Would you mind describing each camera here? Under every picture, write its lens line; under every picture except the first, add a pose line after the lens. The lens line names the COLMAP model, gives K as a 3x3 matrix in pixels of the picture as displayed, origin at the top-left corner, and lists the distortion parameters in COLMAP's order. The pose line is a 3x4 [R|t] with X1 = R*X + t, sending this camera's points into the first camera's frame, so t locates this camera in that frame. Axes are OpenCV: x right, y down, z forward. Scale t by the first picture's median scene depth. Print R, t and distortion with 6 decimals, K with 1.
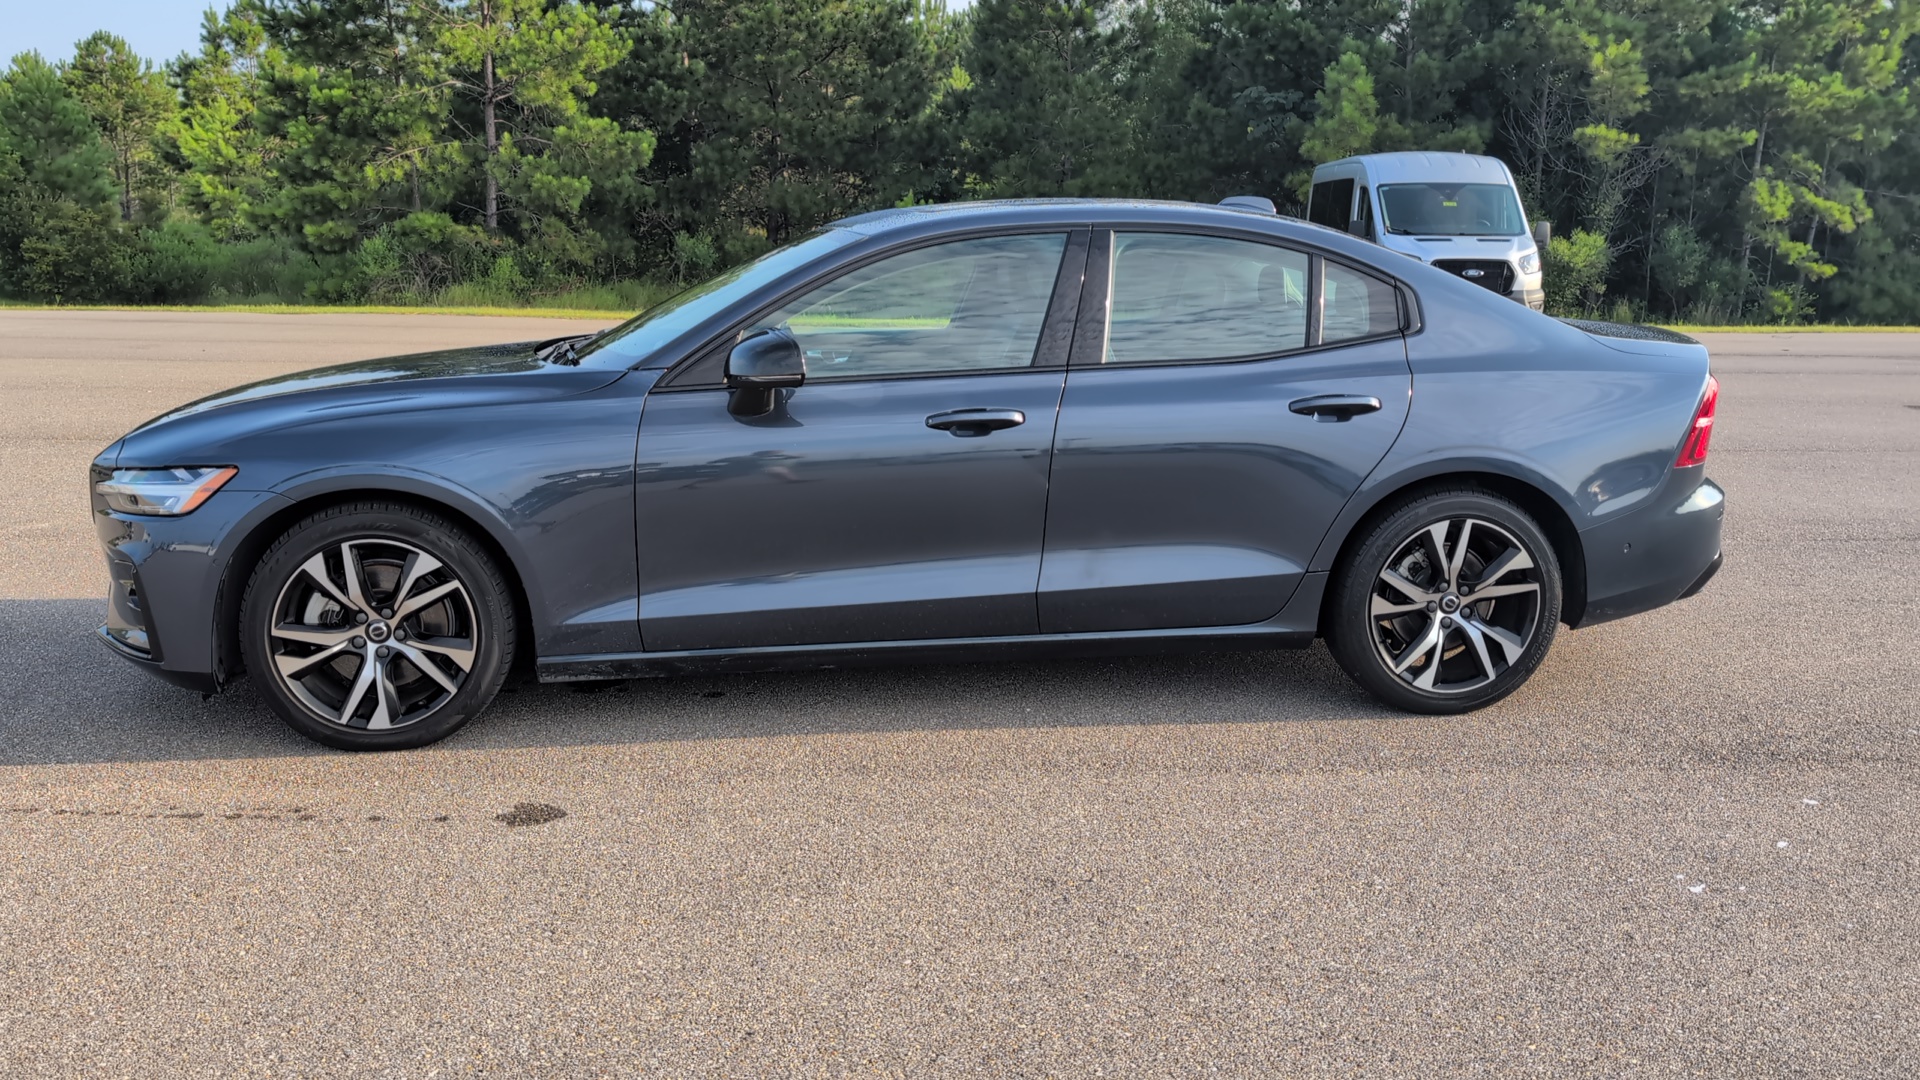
lens RADIAL K [[1638.9, 0, 967.3], [0, 1638.9, 543.1], [0, 0, 1]] dist [0.014260, -0.006537]
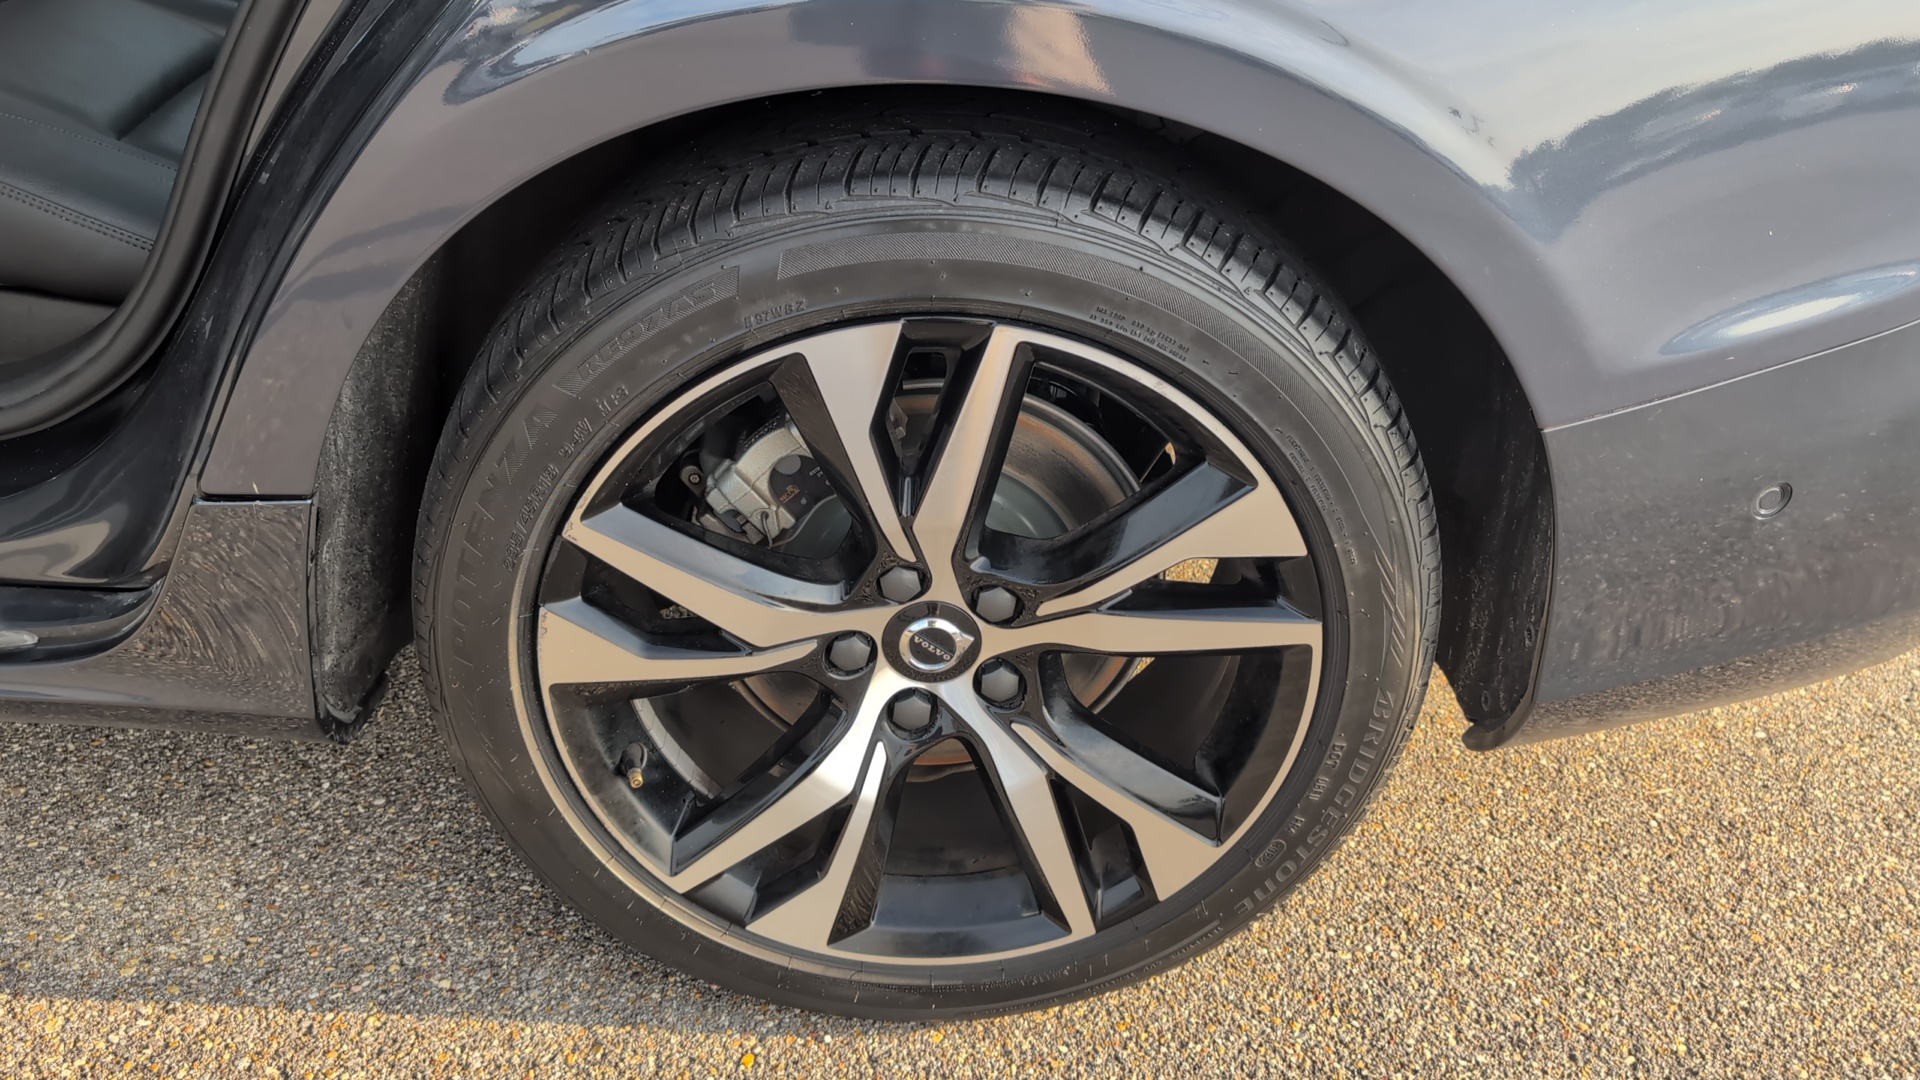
lens RADIAL K [[1621.5, 0, 960.0], [0, 1621.5, 540.0], [0, 0, 1]] dist [0.053027, -0.006659]
pose [[0.989135, 0.125874, -0.075941, 0.049458], [-0.093058, 0.936026, 0.339405, -0.008948], [0.113805, -0.328651, 0.937570, 0.124058]]
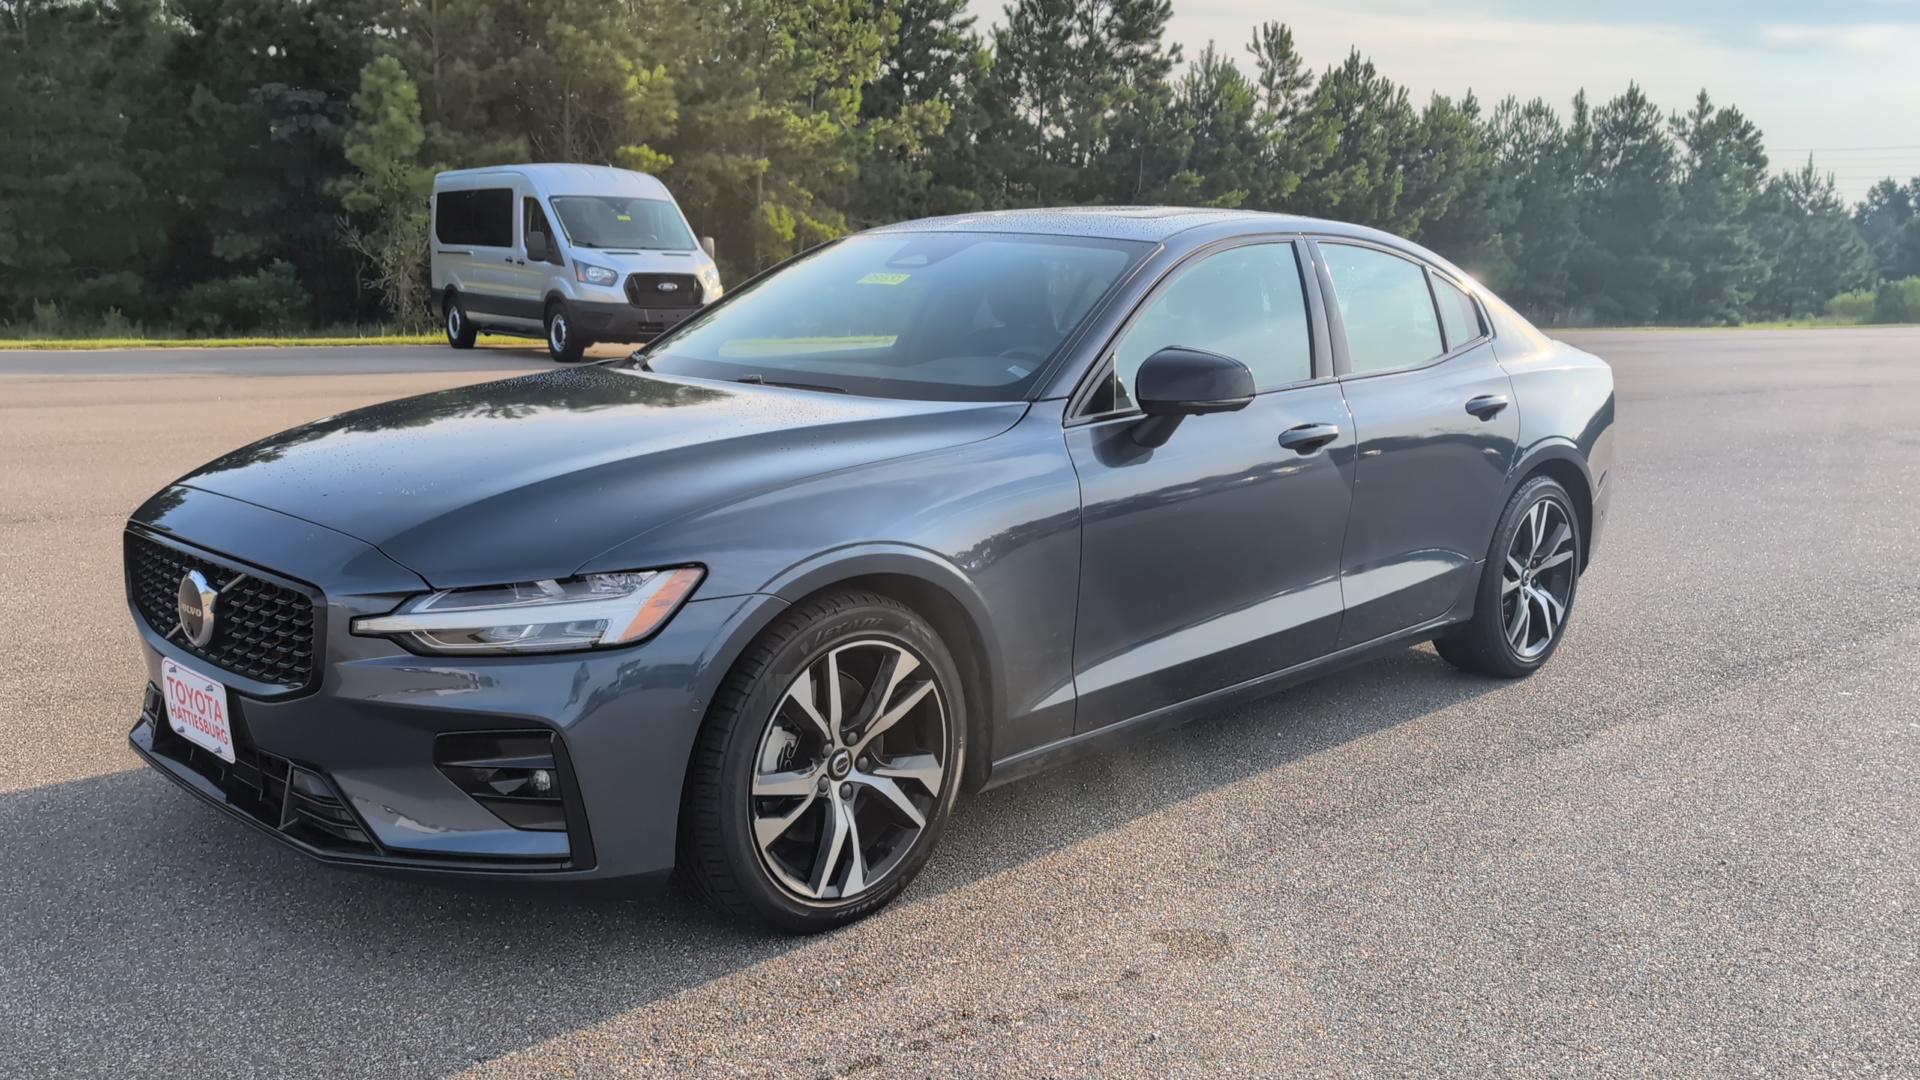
lens RADIAL K [[1638.9, 0, 967.3], [0, 1638.9, 543.1], [0, 0, 1]] dist [0.014260, -0.006537]
pose [[0.791850, -0.095302, 0.603234, -0.107194], [0.100274, 0.994633, 0.025510, -0.008482], [-0.602428, 0.040288, 0.797156, 0.052120]]
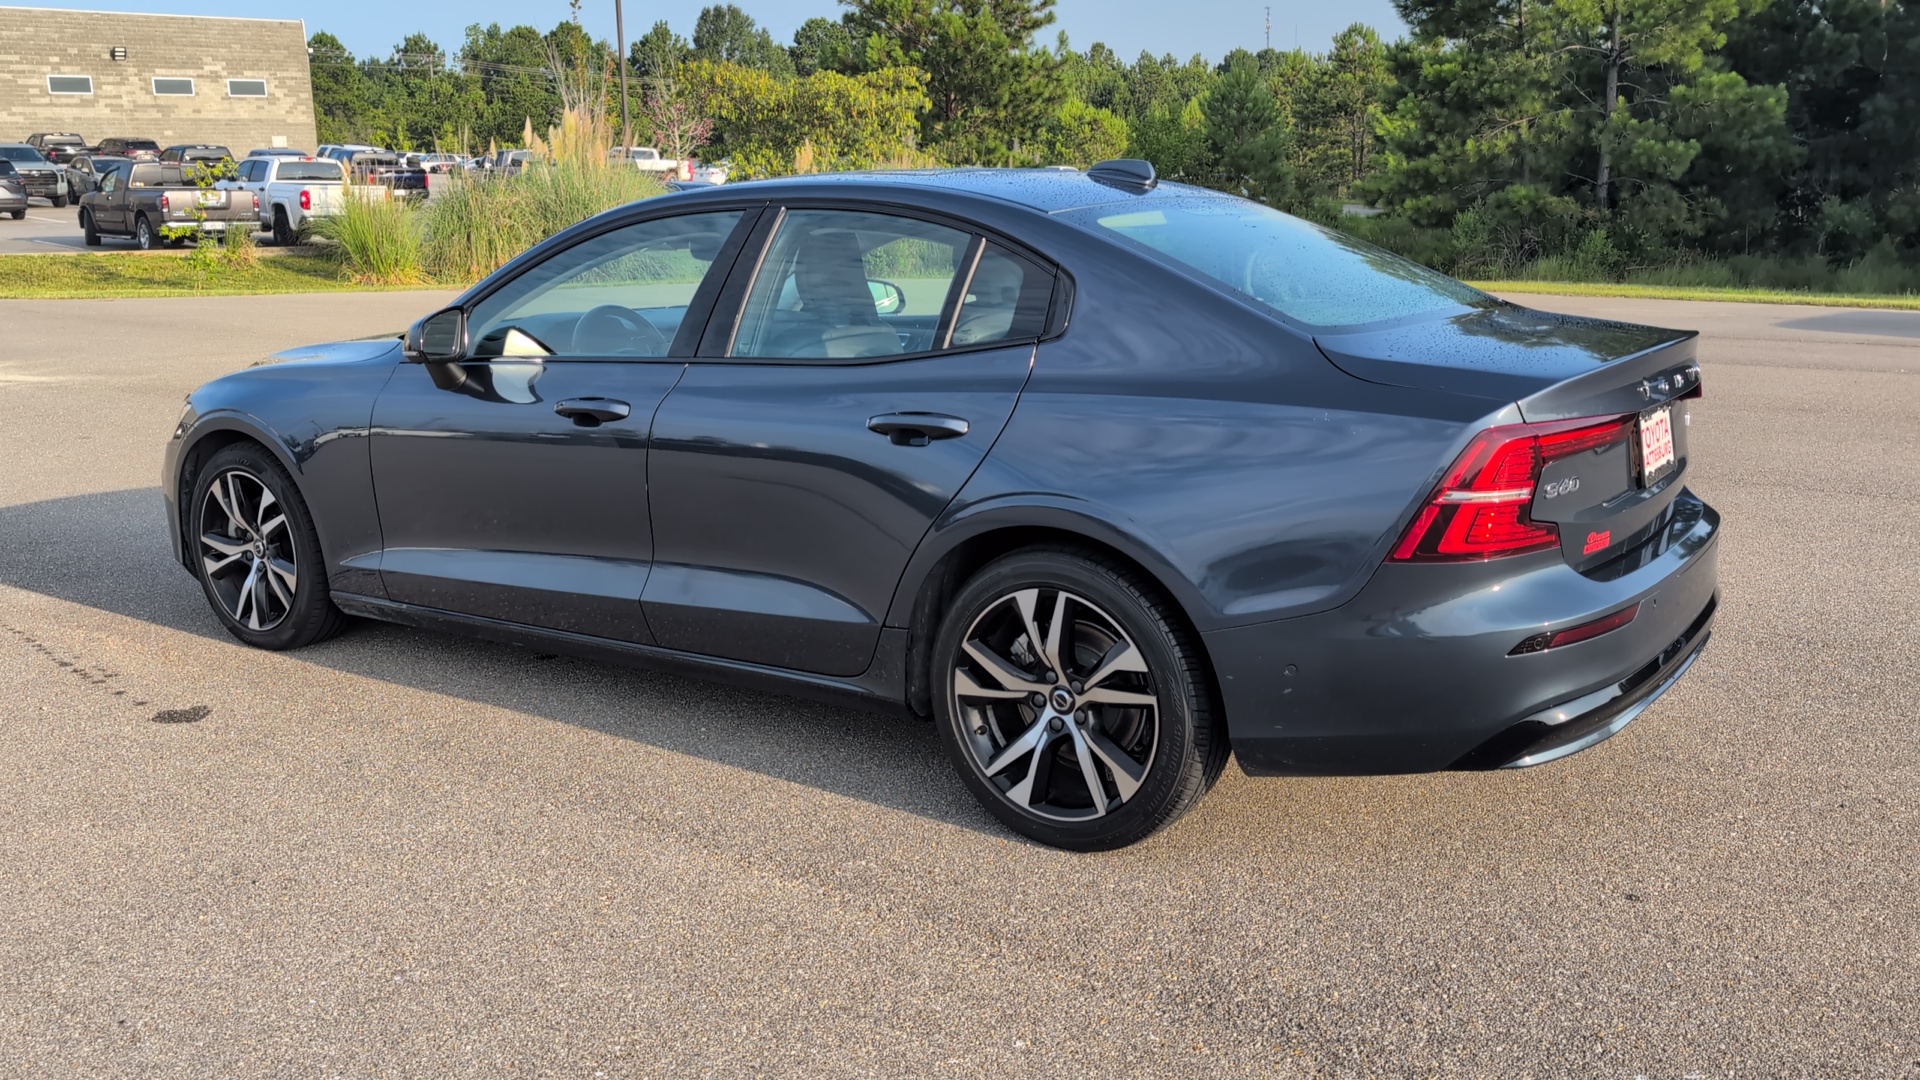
lens RADIAL K [[1638.9, 0, 967.3], [0, 1638.9, 543.1], [0, 0, 1]] dist [0.014260, -0.006537]
pose [[0.725132, 0.123720, -0.677405, 0.120010], [-0.112245, 0.991807, 0.060989, -0.011894], [0.679401, 0.031810, 0.733078, 0.066069]]
